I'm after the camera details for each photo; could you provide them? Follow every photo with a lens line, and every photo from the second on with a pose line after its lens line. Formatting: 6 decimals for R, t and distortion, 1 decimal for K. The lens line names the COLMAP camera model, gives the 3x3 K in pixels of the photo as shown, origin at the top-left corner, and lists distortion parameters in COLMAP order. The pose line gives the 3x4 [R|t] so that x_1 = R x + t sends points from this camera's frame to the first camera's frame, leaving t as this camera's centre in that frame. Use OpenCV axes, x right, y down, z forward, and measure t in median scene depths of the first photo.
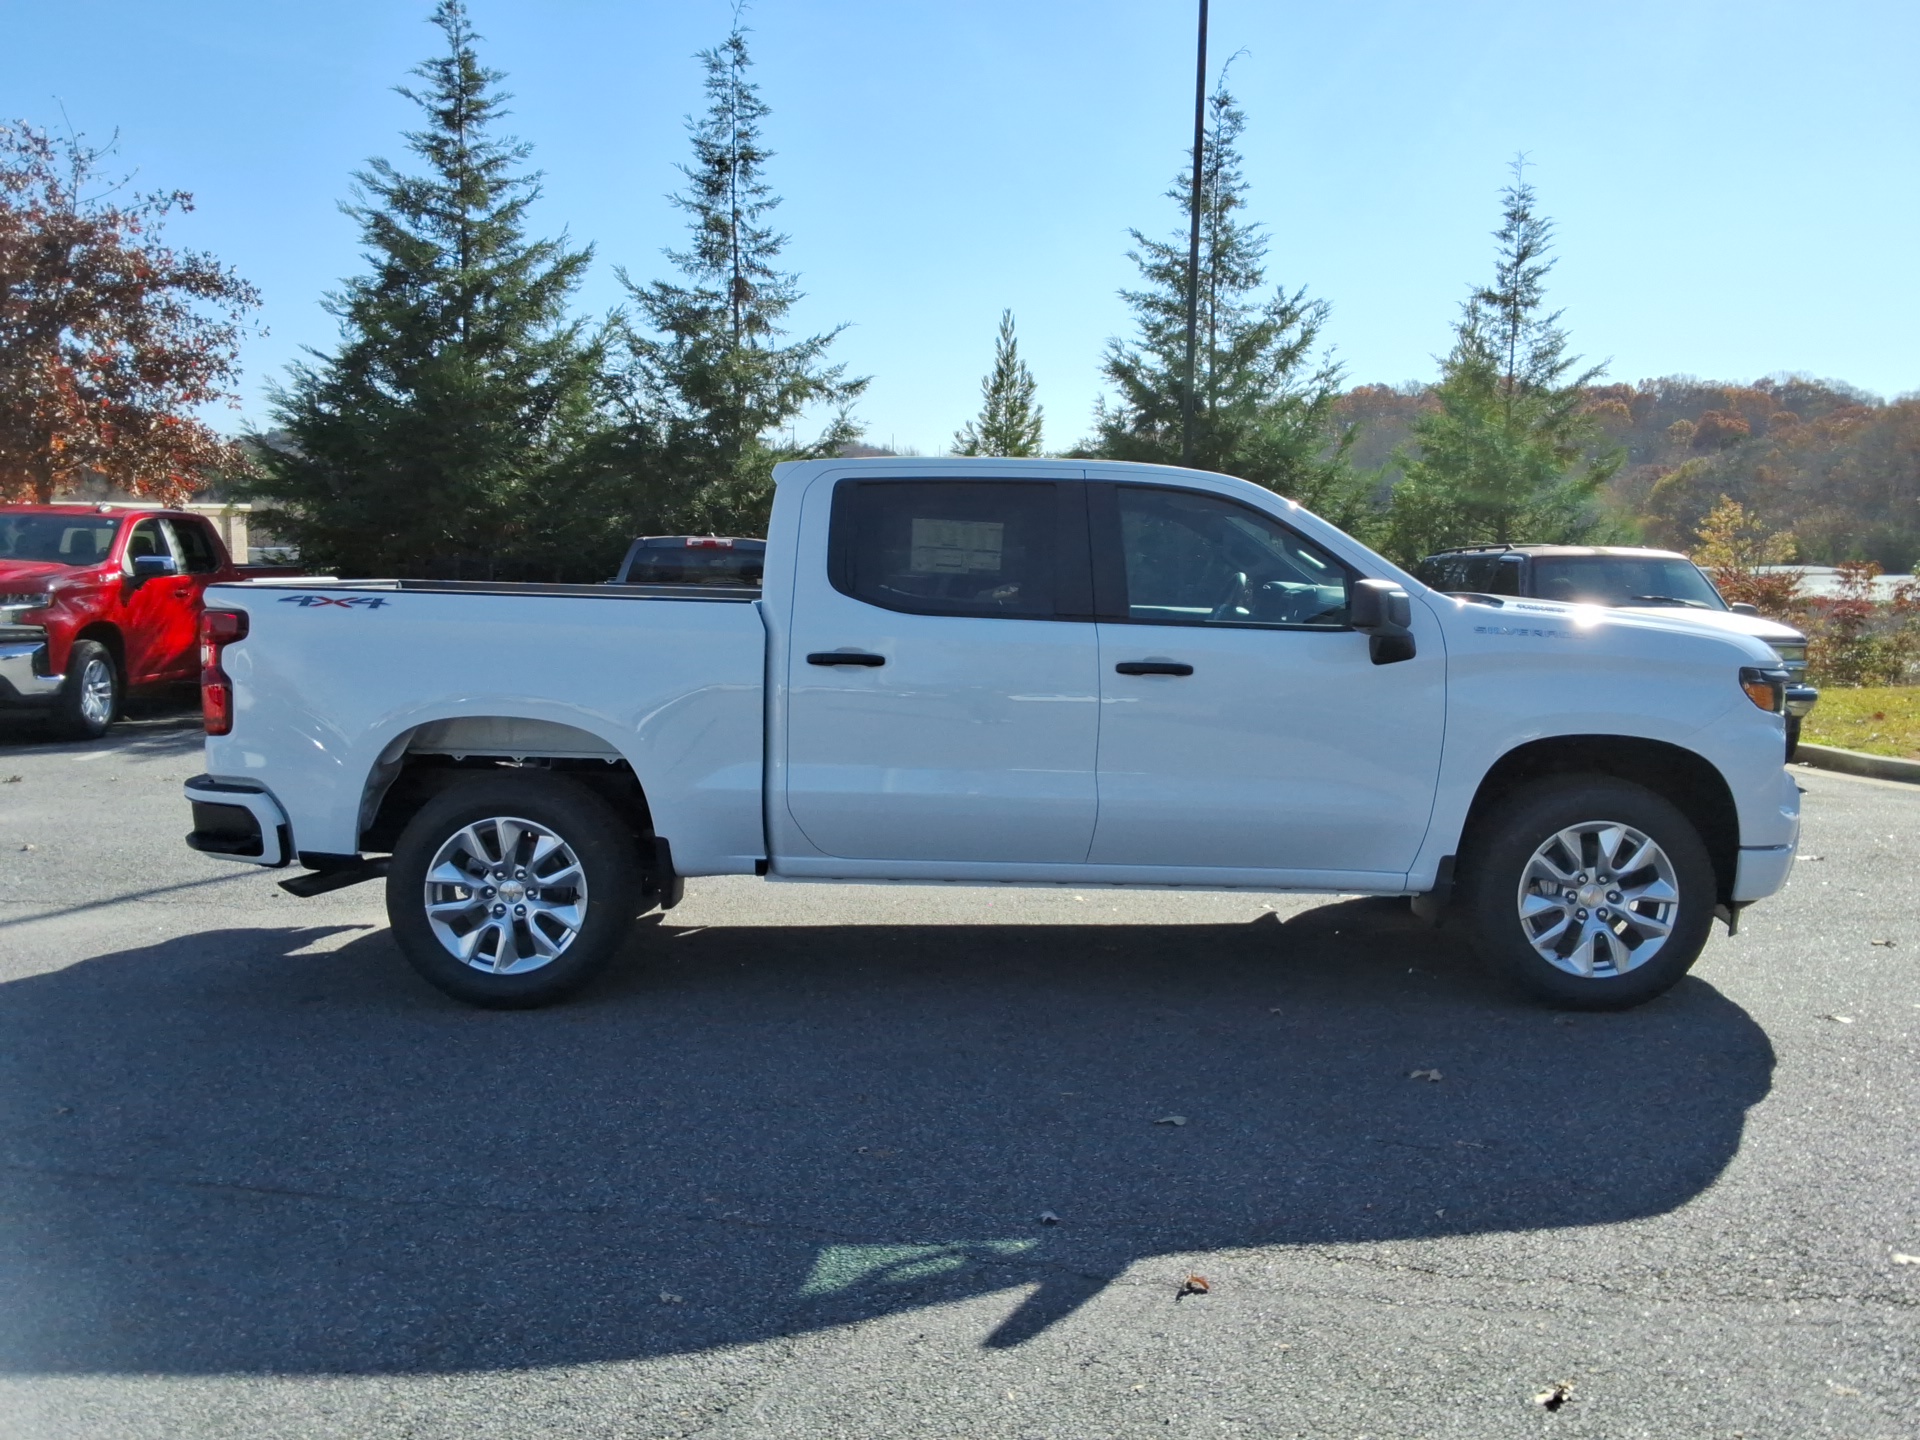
lens RADIAL K [[1546.4, 0, 971.9], [0, 1546.4, 720.2], [0, 0, 1]] dist [0.048062, -0.076810]
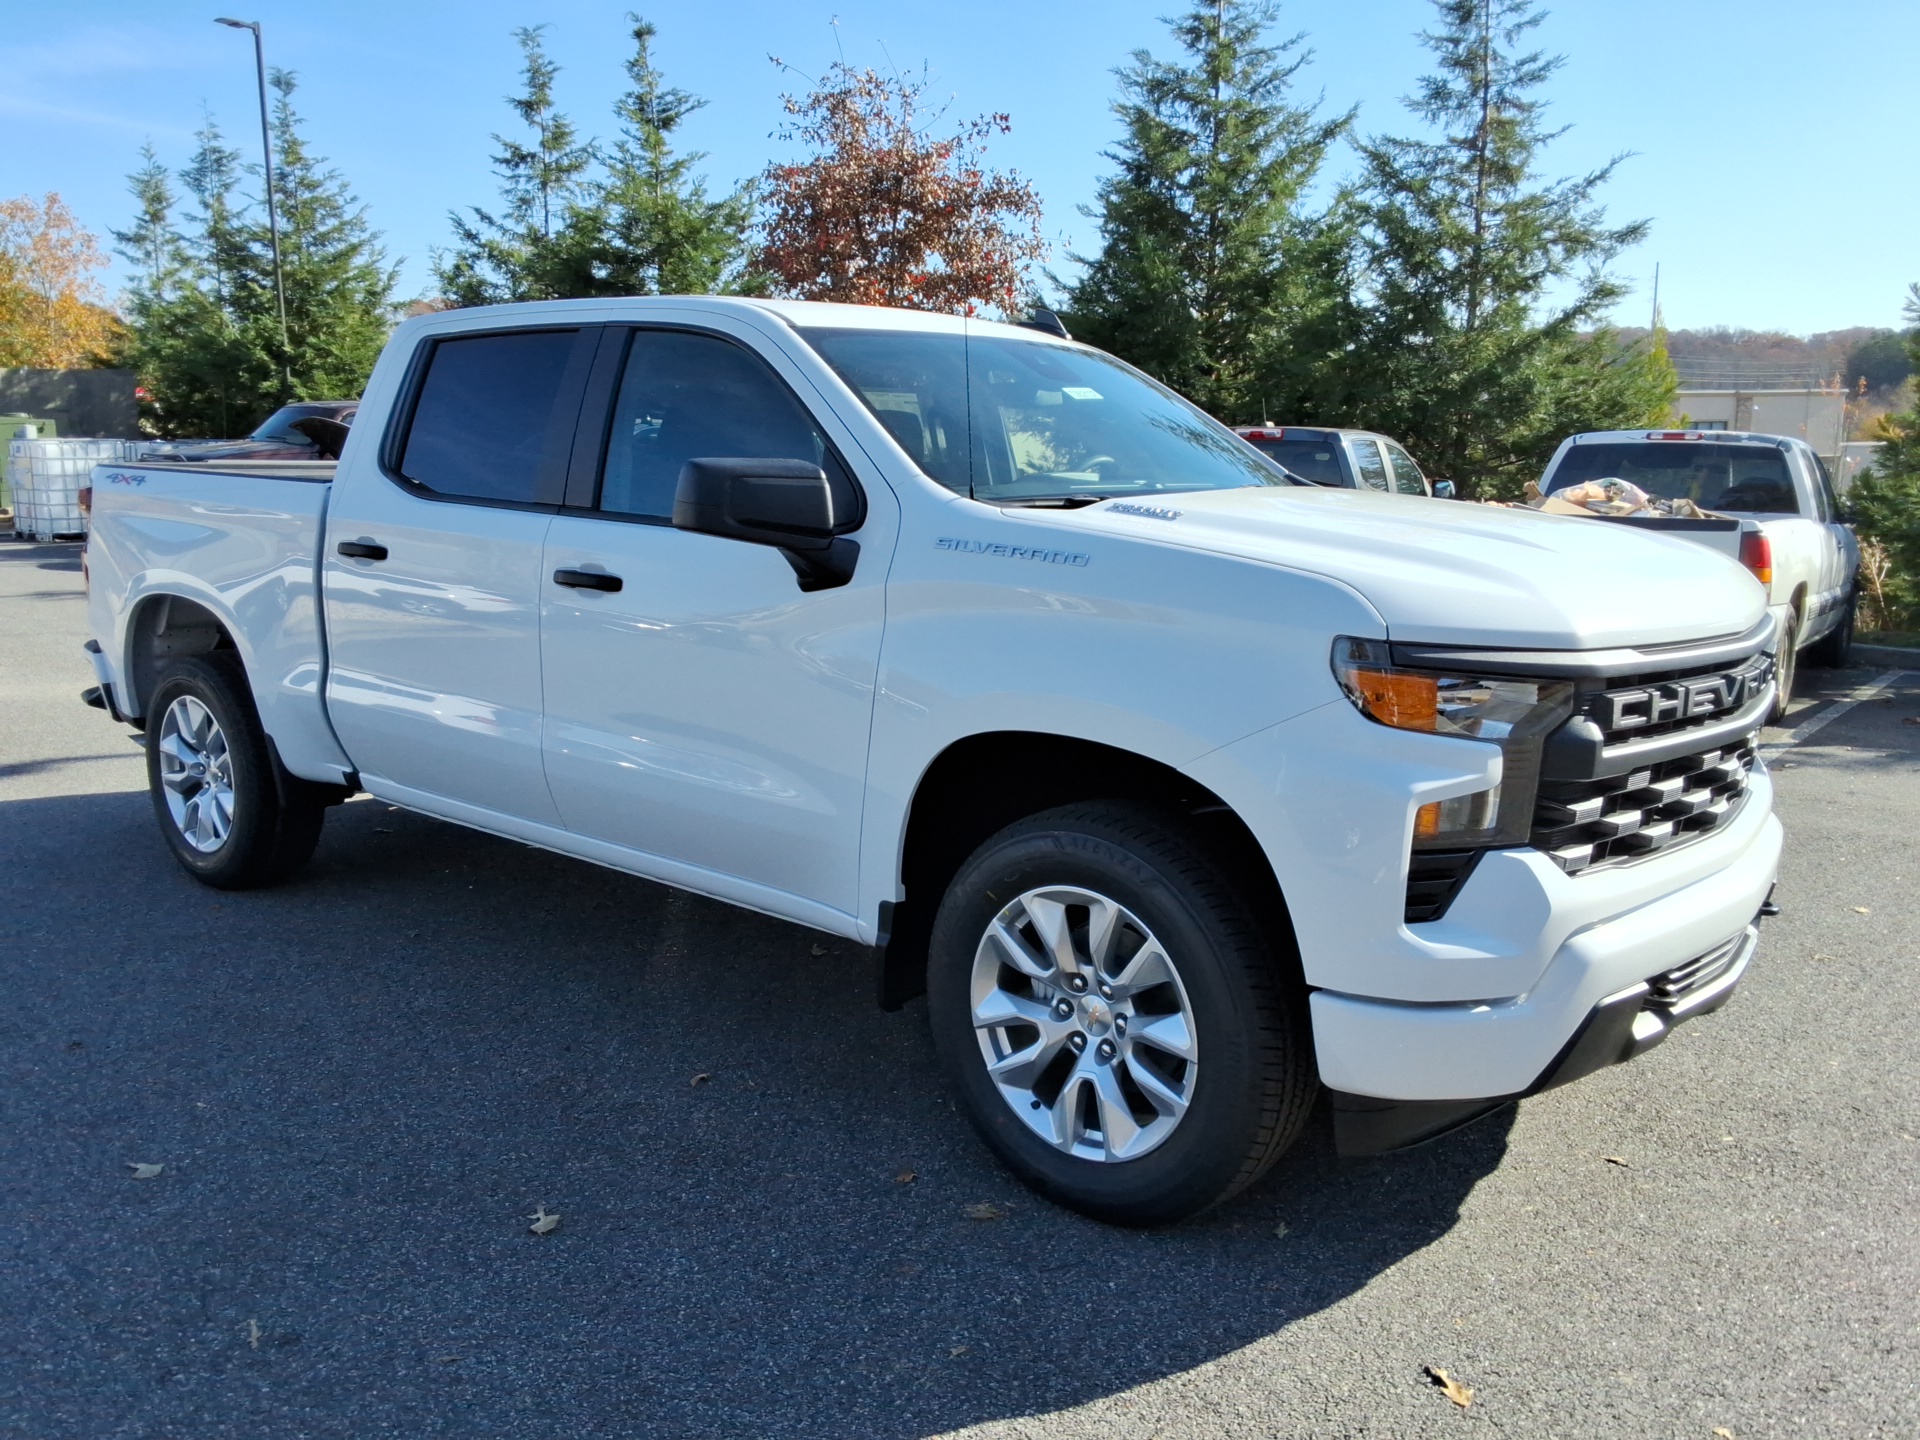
lens RADIAL K [[1546.4, 0, 971.9], [0, 1546.4, 720.2], [0, 0, 1]] dist [0.048062, -0.076810]
pose [[0.764152, 0.098541, -0.637465, 0.210518], [-0.059090, 0.994801, 0.082945, -0.011249], [0.642324, -0.025715, 0.766002, 0.158617]]
